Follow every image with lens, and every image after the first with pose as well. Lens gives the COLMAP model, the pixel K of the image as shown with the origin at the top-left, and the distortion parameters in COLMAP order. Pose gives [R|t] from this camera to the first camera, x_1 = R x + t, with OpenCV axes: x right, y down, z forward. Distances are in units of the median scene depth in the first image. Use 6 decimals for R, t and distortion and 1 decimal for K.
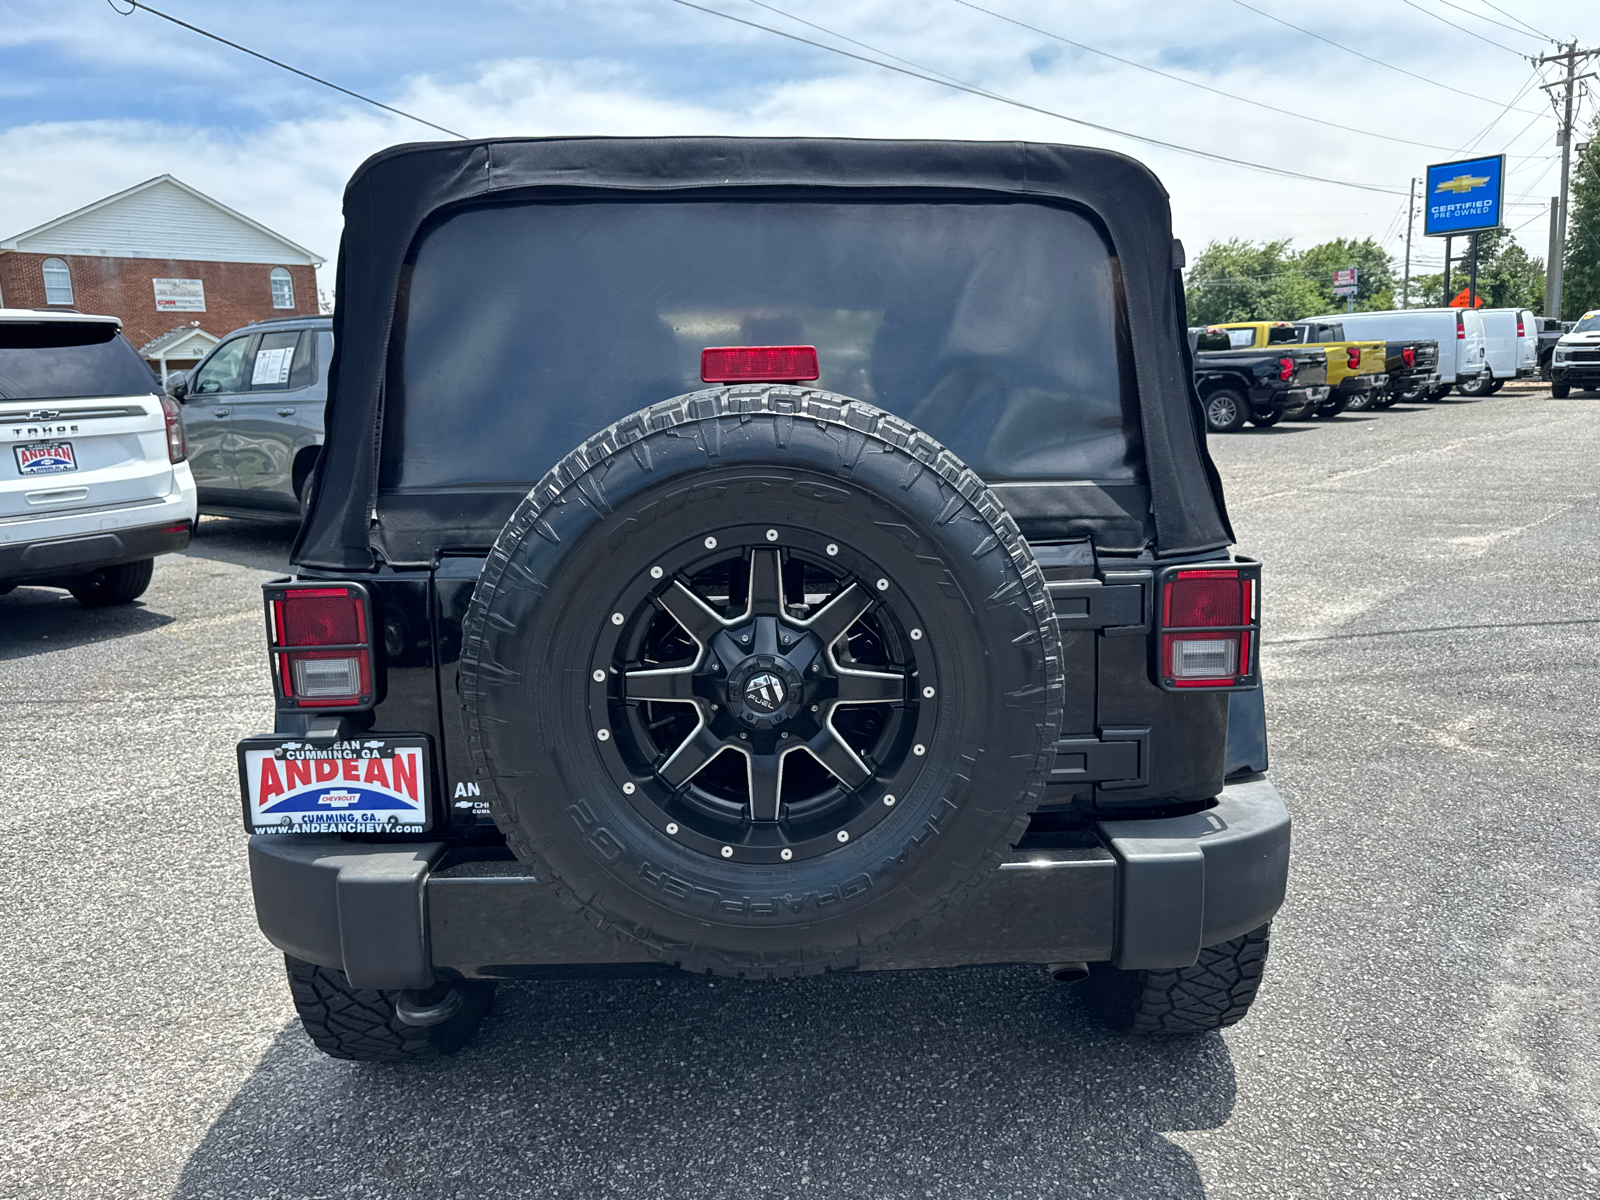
lens RADIAL K [[1242.4, 0, 809.7], [0, 1242.4, 595.2], [0, 0, 1]] dist [0.032231, -0.045975]
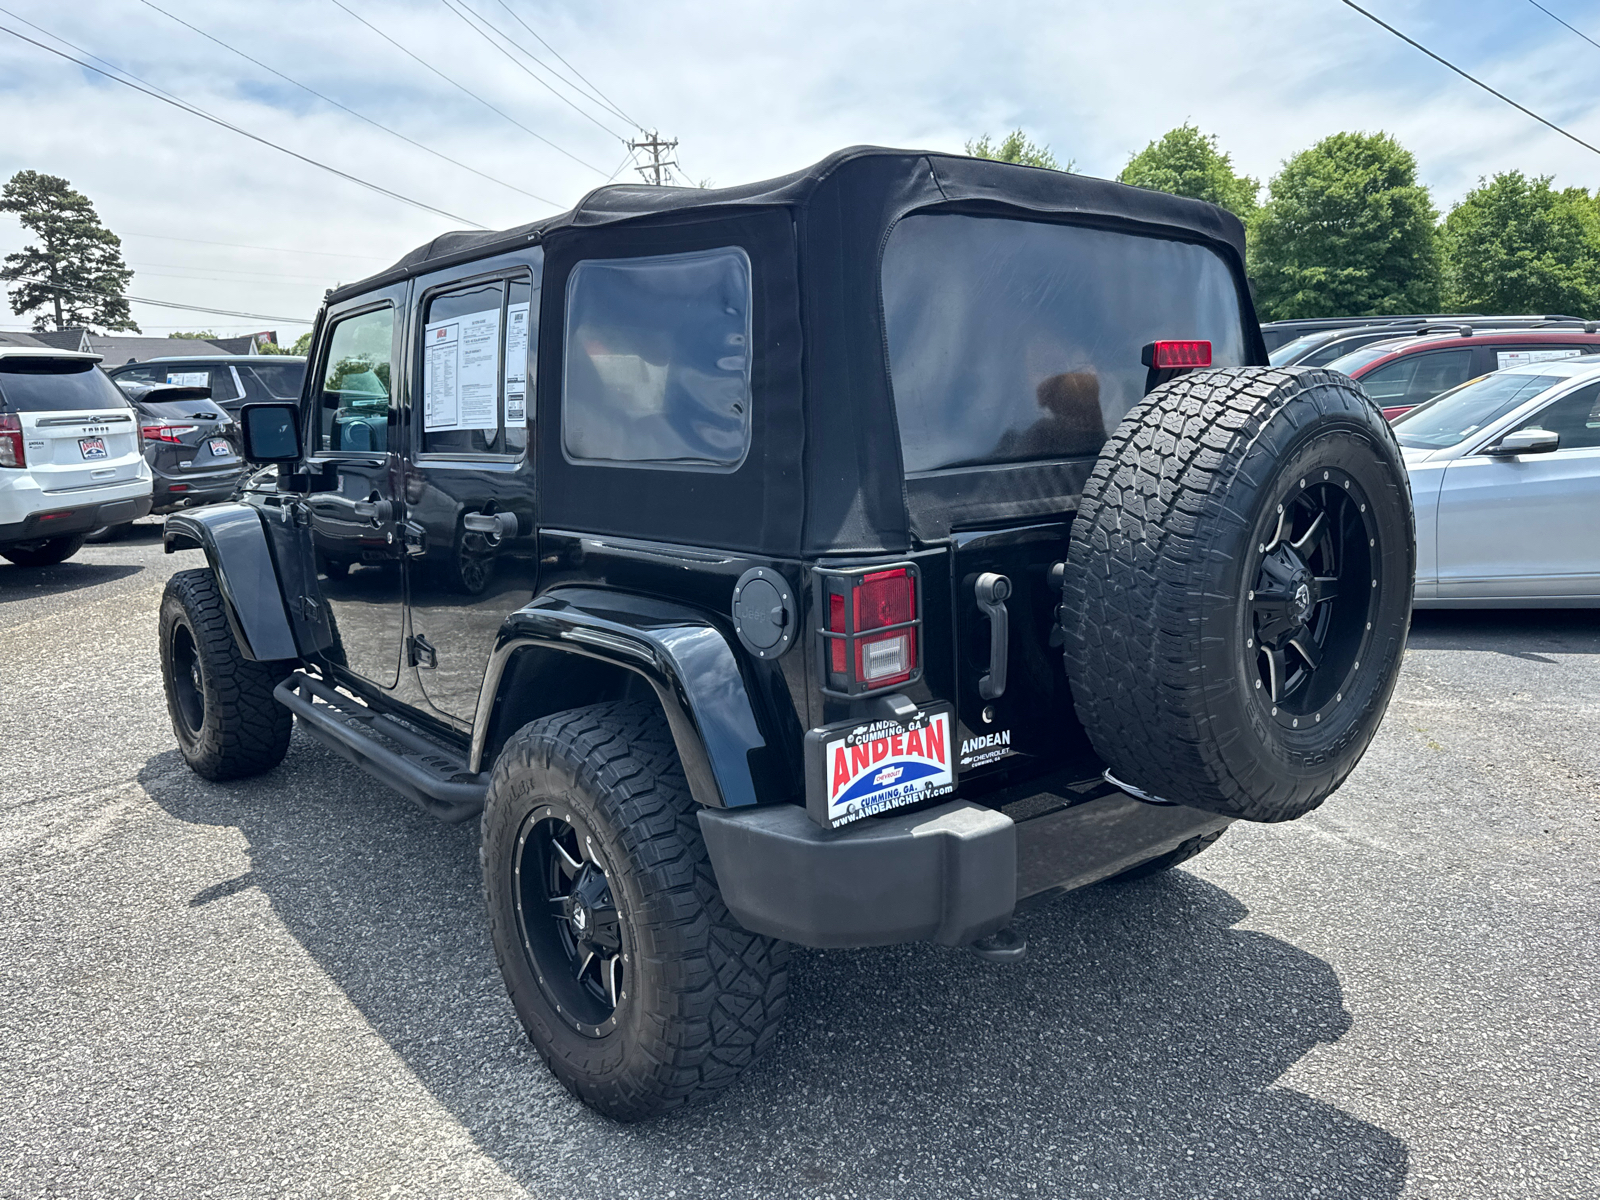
lens RADIAL K [[1237.9, 0, 752.8], [0, 1237.9, 601.0], [0, 0, 1]] dist [0.103998, -0.102058]
pose [[0.777514, -0.106024, 0.619864, -1.139169], [0.125199, 0.992051, 0.012643, -0.007530], [-0.616277, 0.067776, 0.784608, 0.267411]]
